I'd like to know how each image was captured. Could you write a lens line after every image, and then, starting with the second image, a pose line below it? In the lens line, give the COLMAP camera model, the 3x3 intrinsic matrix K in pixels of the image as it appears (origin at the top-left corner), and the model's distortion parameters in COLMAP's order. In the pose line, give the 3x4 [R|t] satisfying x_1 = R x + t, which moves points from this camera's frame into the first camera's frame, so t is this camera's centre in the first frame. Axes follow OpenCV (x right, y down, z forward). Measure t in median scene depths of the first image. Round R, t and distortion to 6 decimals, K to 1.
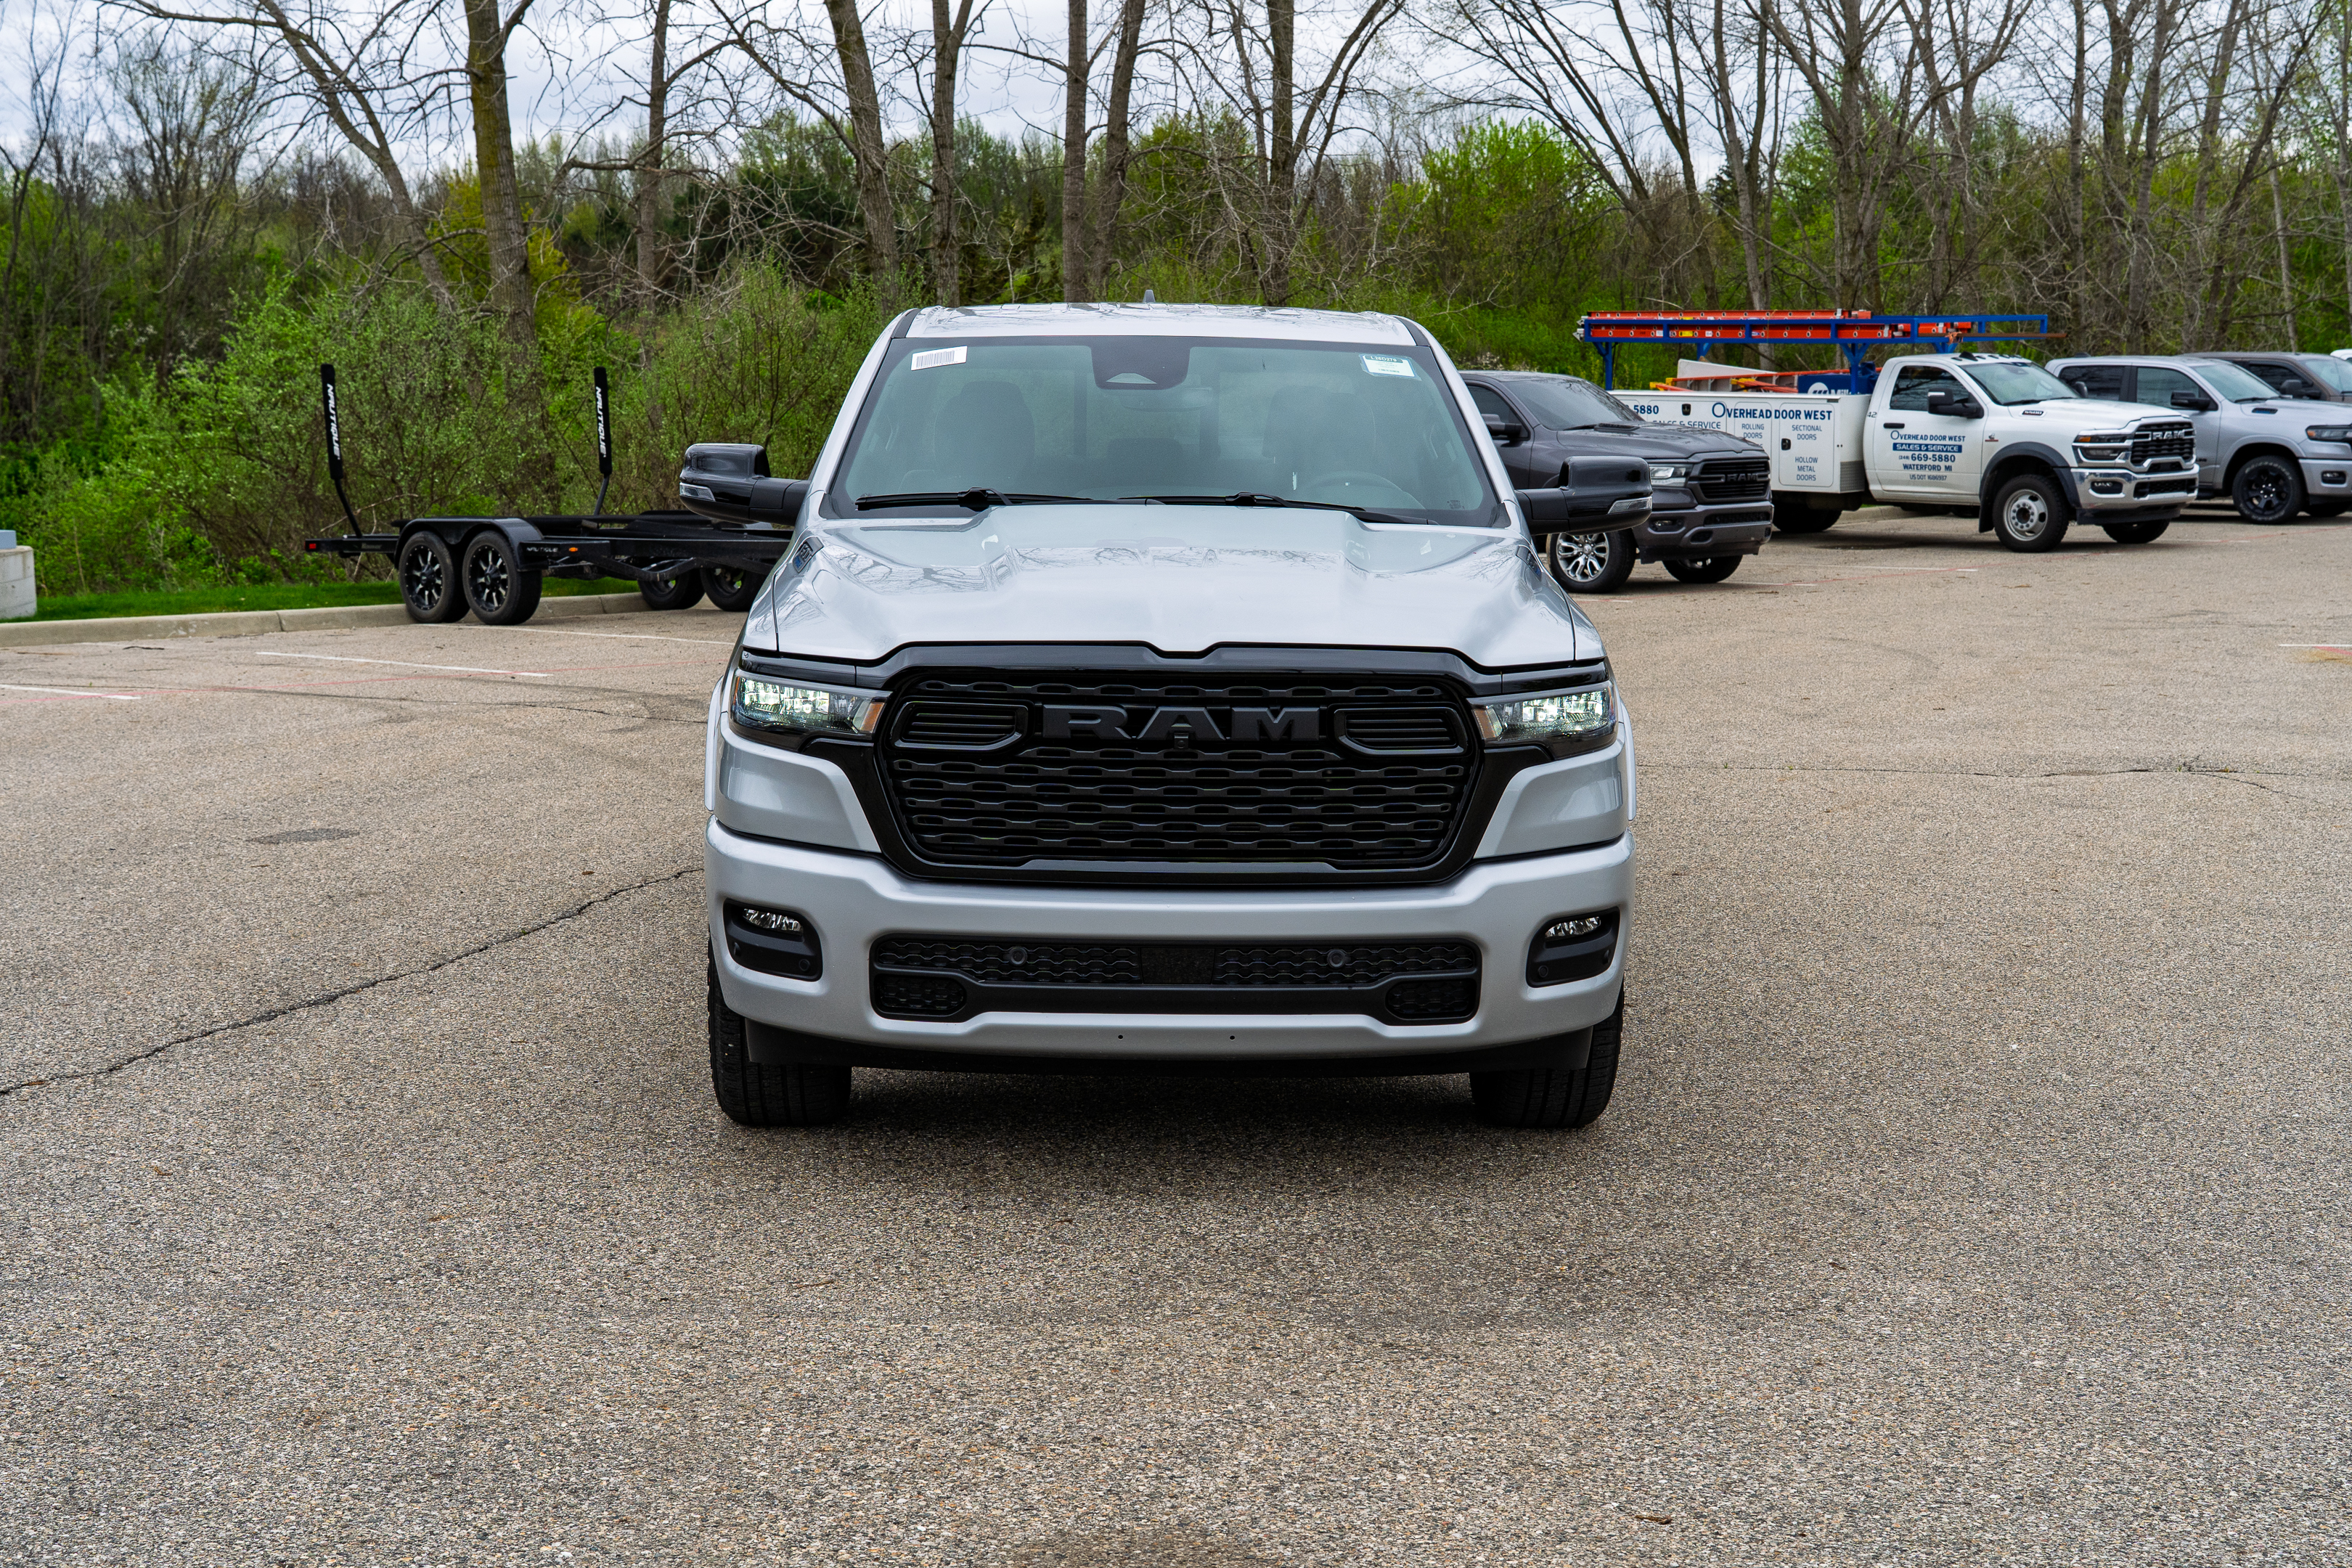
lens RADIAL K [[3460.9, 0, 1183.5], [0, 3460.9, 792.8], [0, 0, 1]] dist [0.018698, 0.000000]
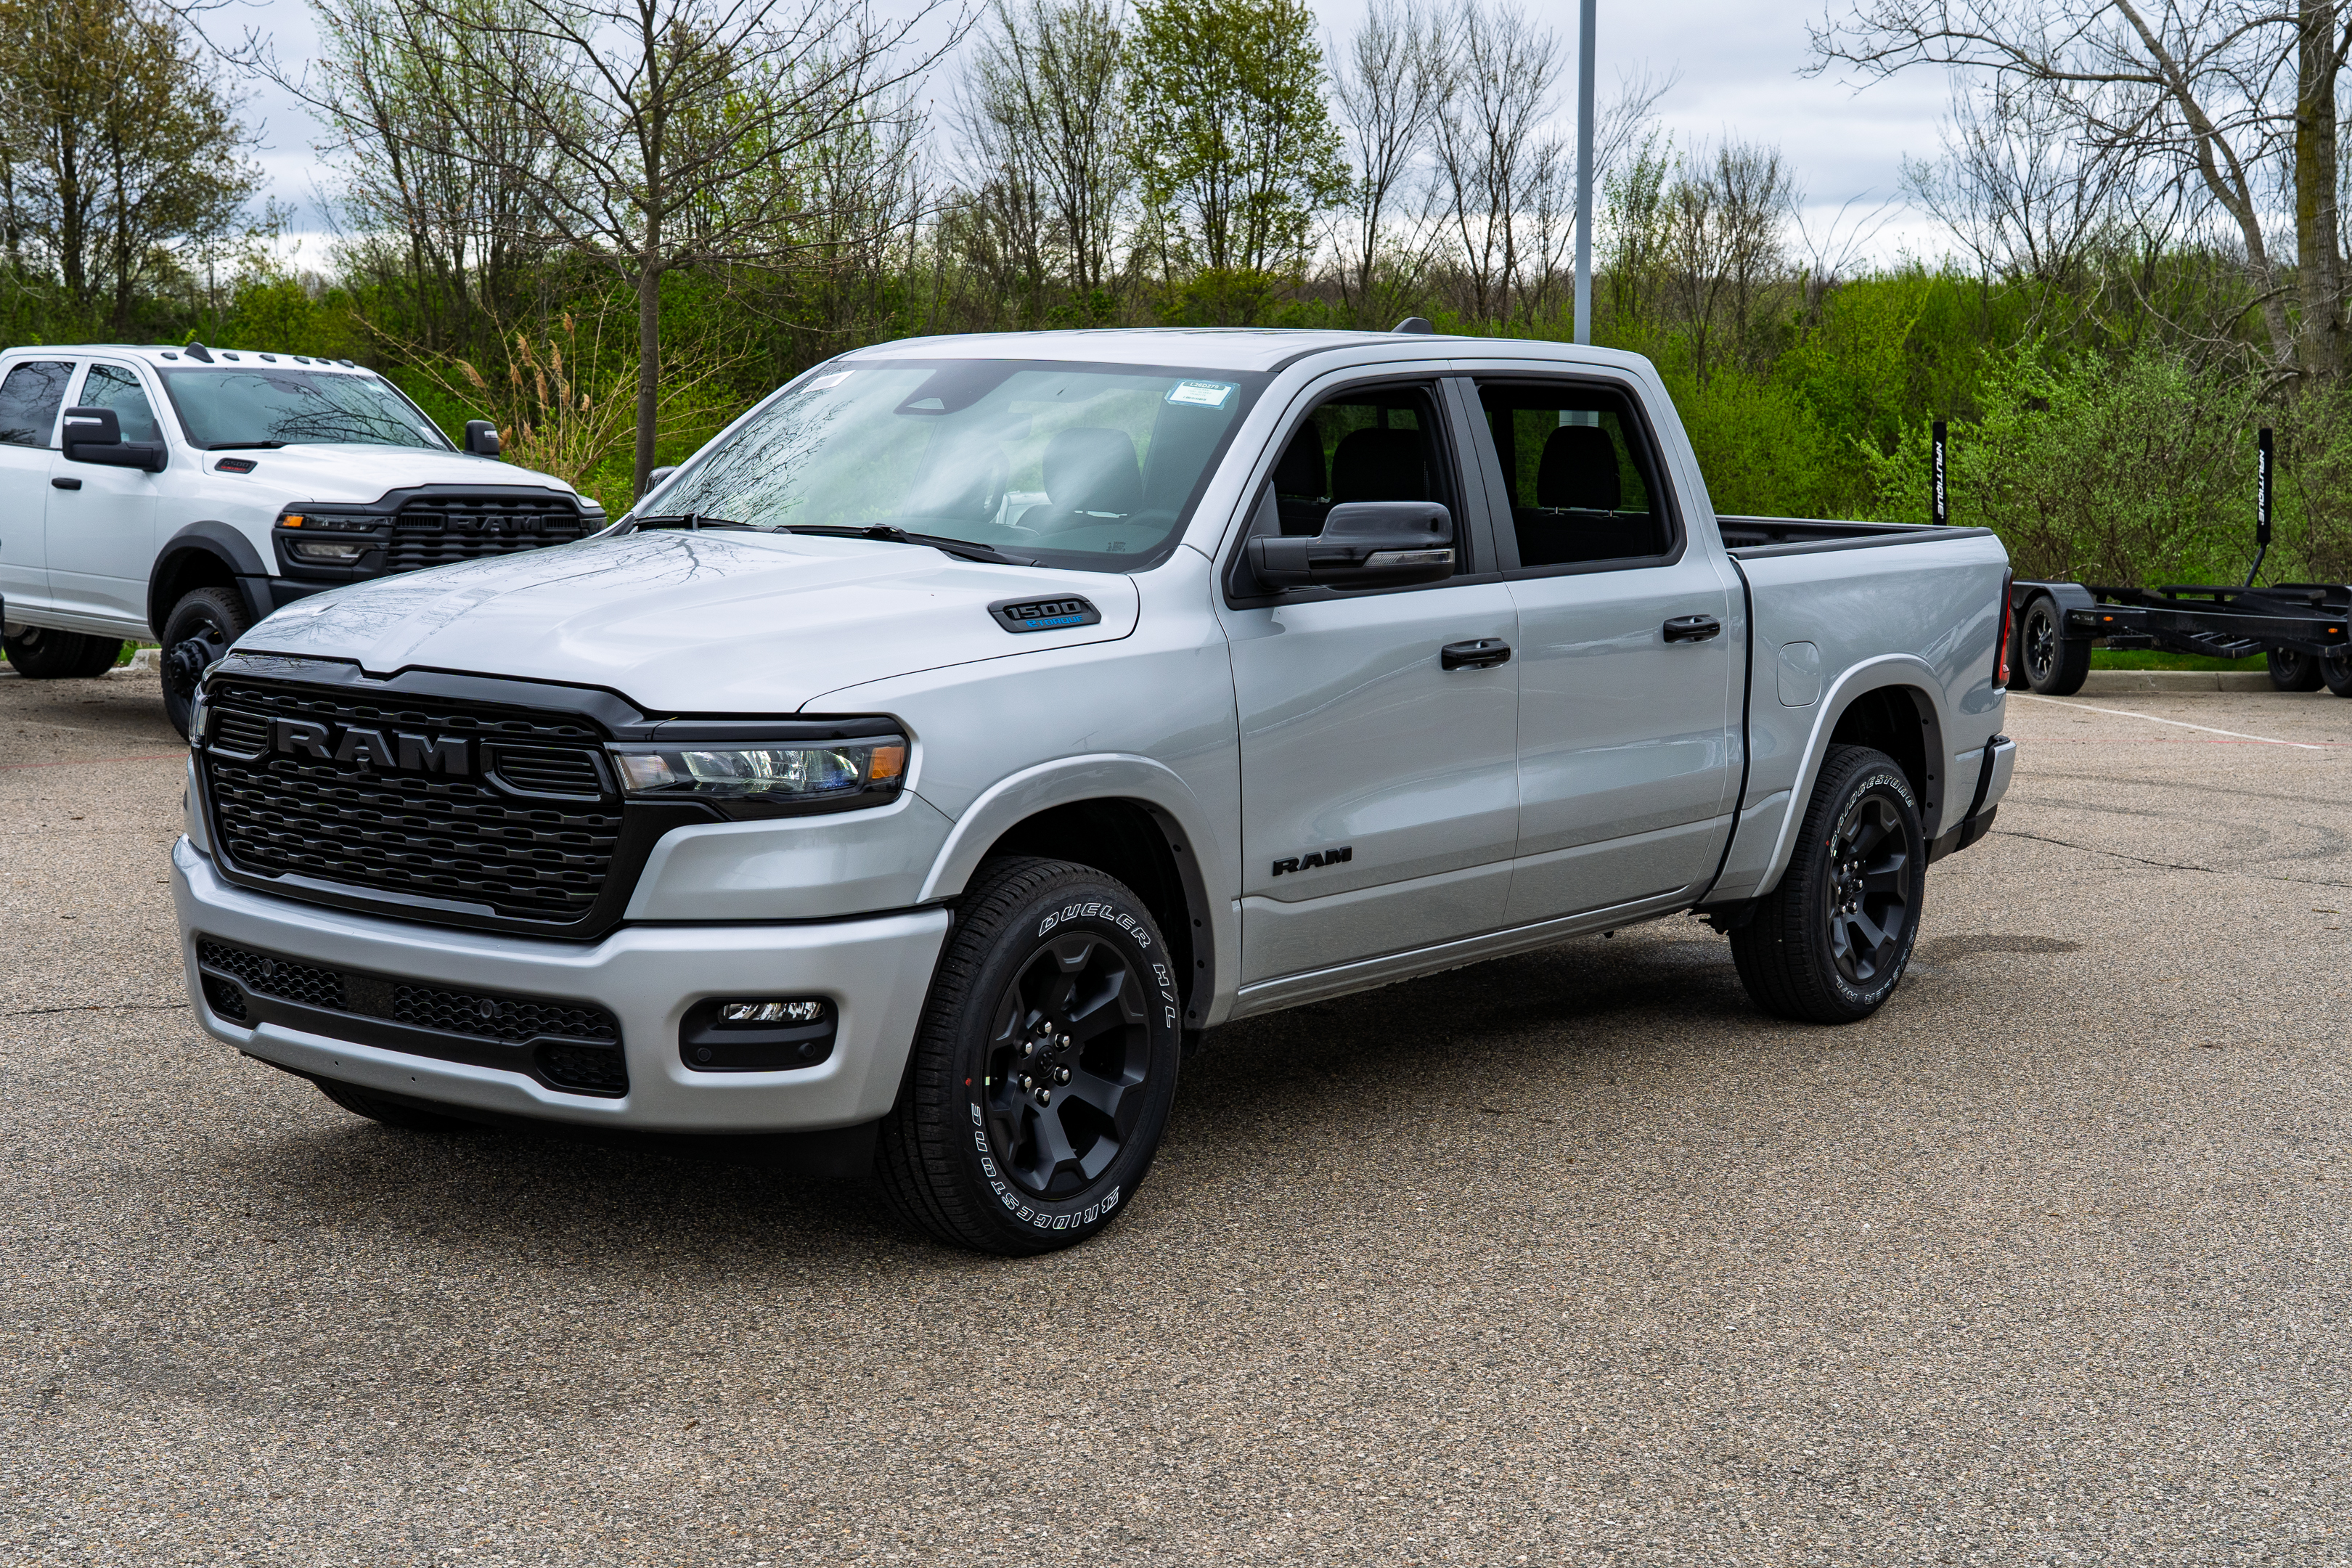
lens RADIAL K [[3460.9, 0, 1172.4], [0, 3460.9, 788.5], [0, 0, 1]] dist [0.018698, 0.000000]
pose [[0.781975, 0.076603, -0.618585, 0.640571], [-0.089926, 0.995902, 0.009651, -0.031300], [0.616789, 0.048080, 0.785659, 0.313828]]
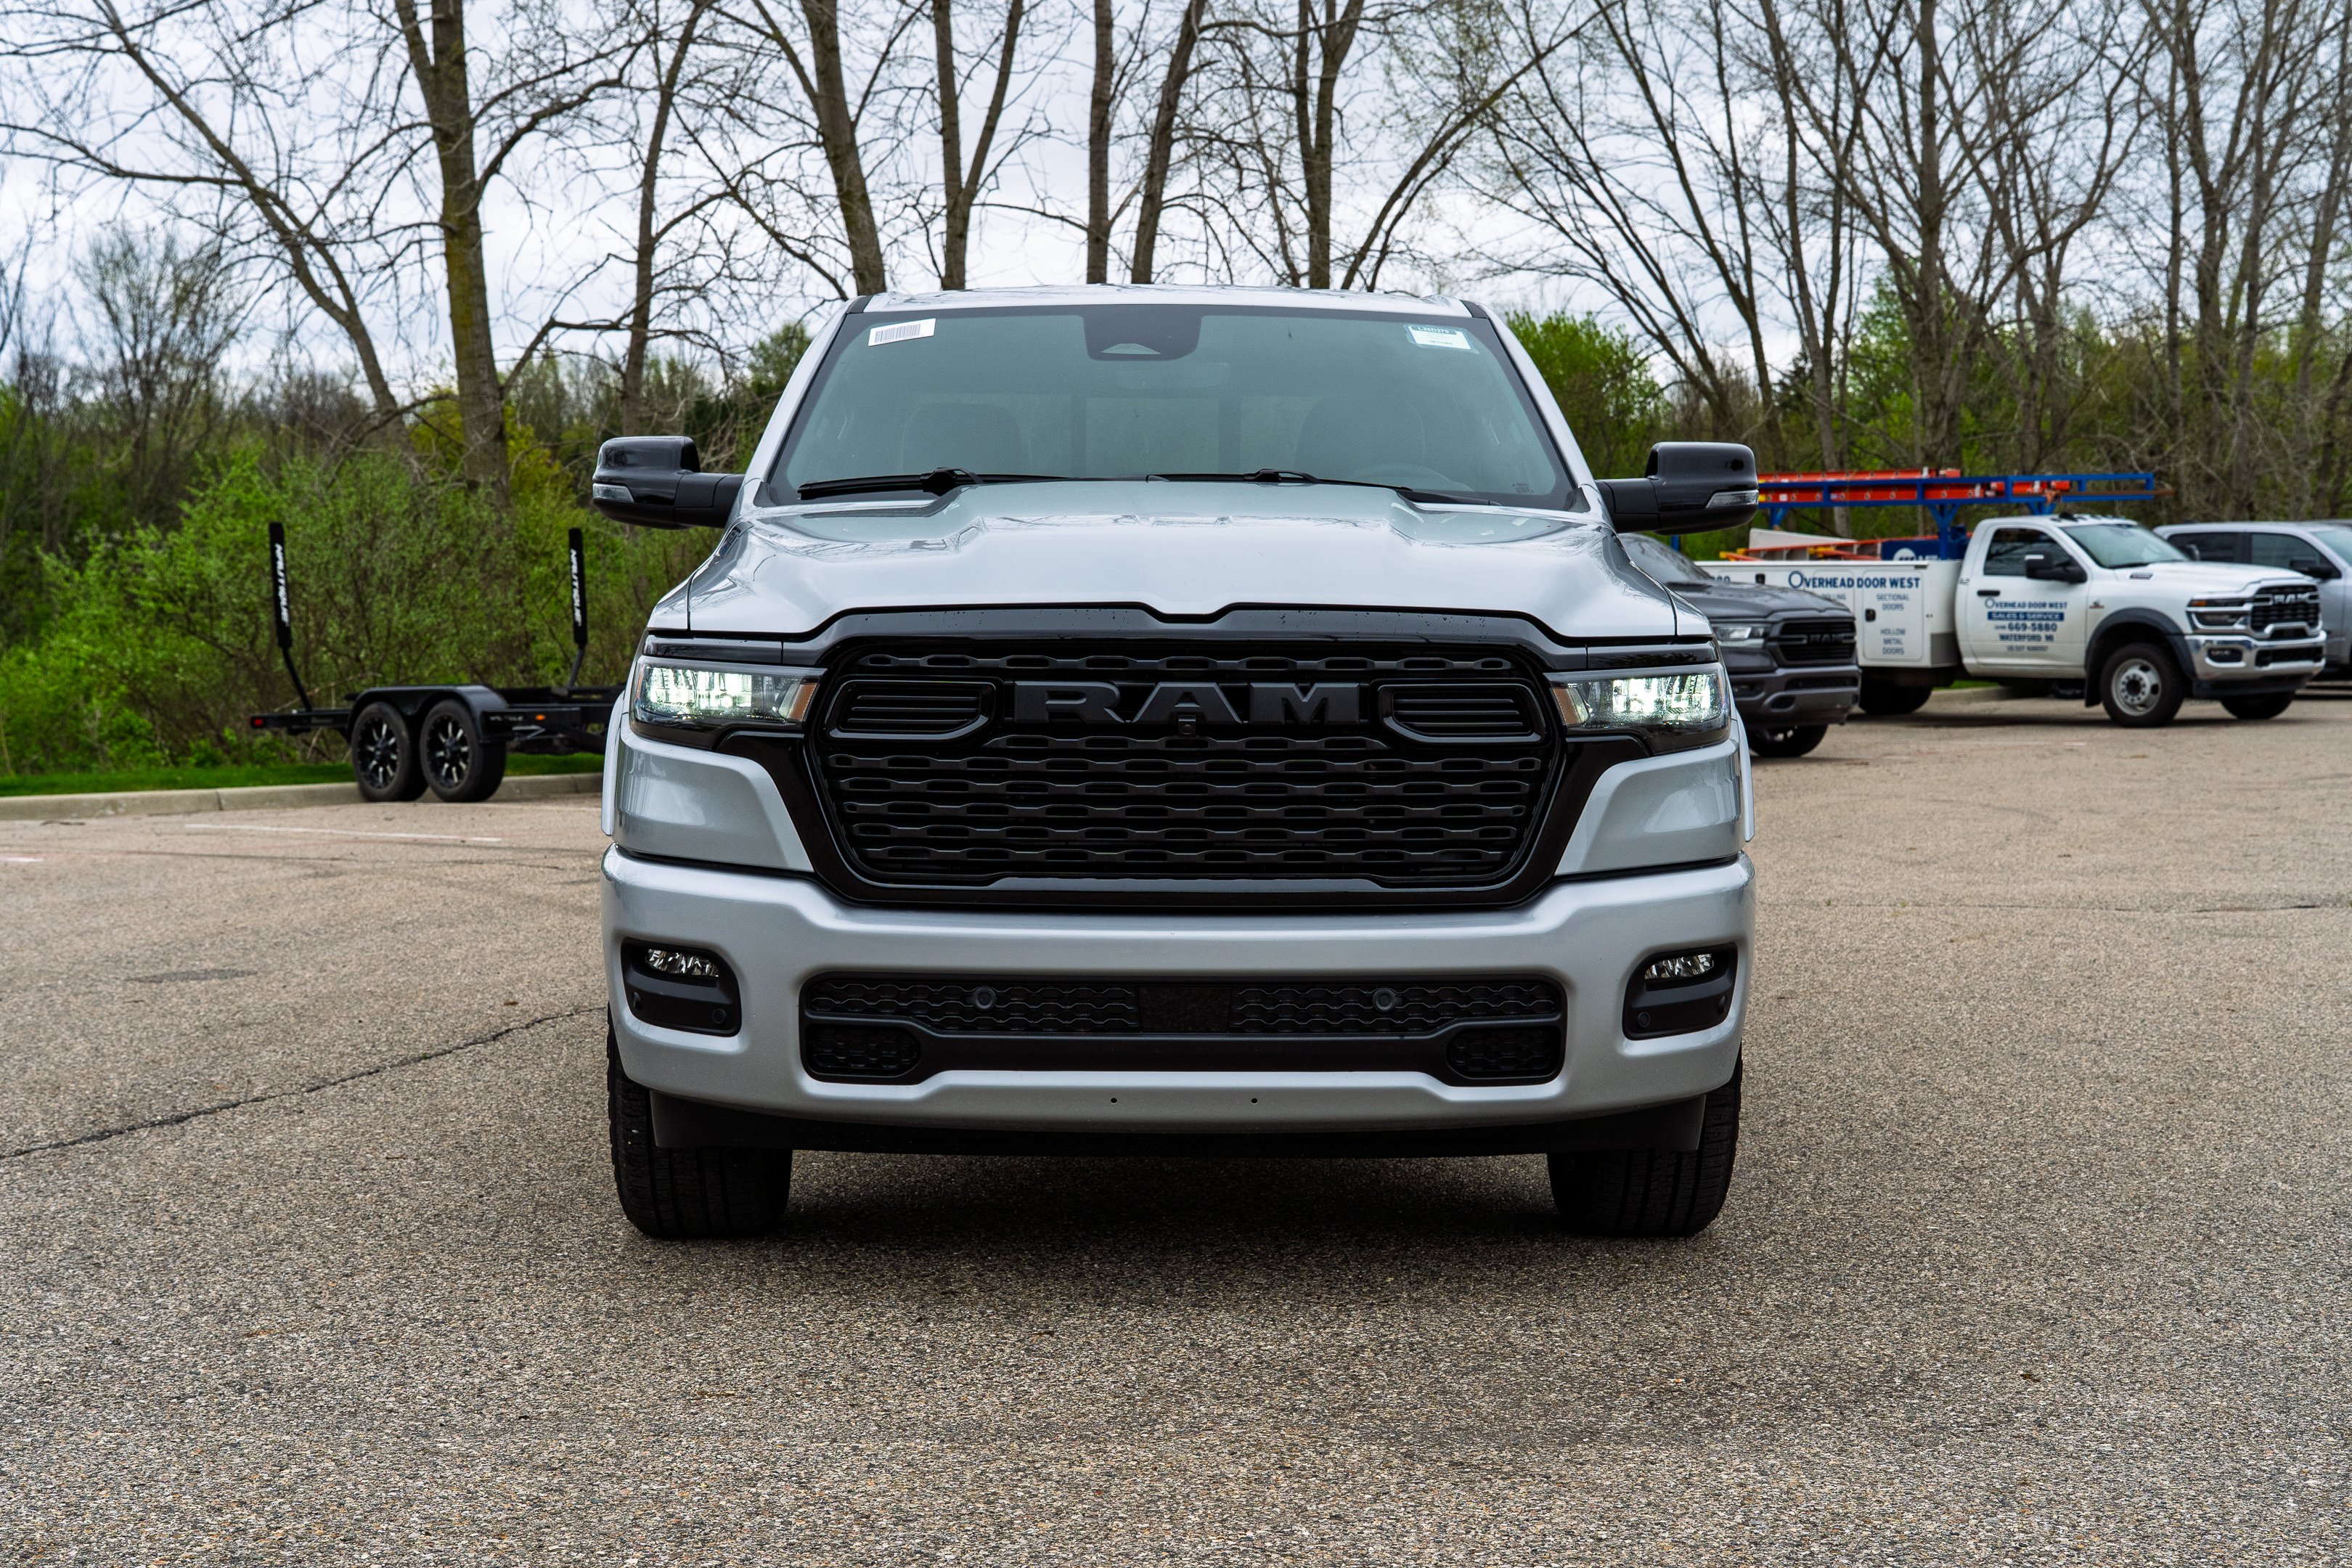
lens RADIAL K [[3670.8, 0, 1168.5], [0, 3670.8, 766.6], [0, 0, 1]] dist [0.026586, 0.000000]
pose [[0.999878, -0.006968, -0.013996, 0.005589], [0.005898, 0.997164, -0.075030, 0.048139], [0.014479, 0.074938, 0.997083, 0.127942]]
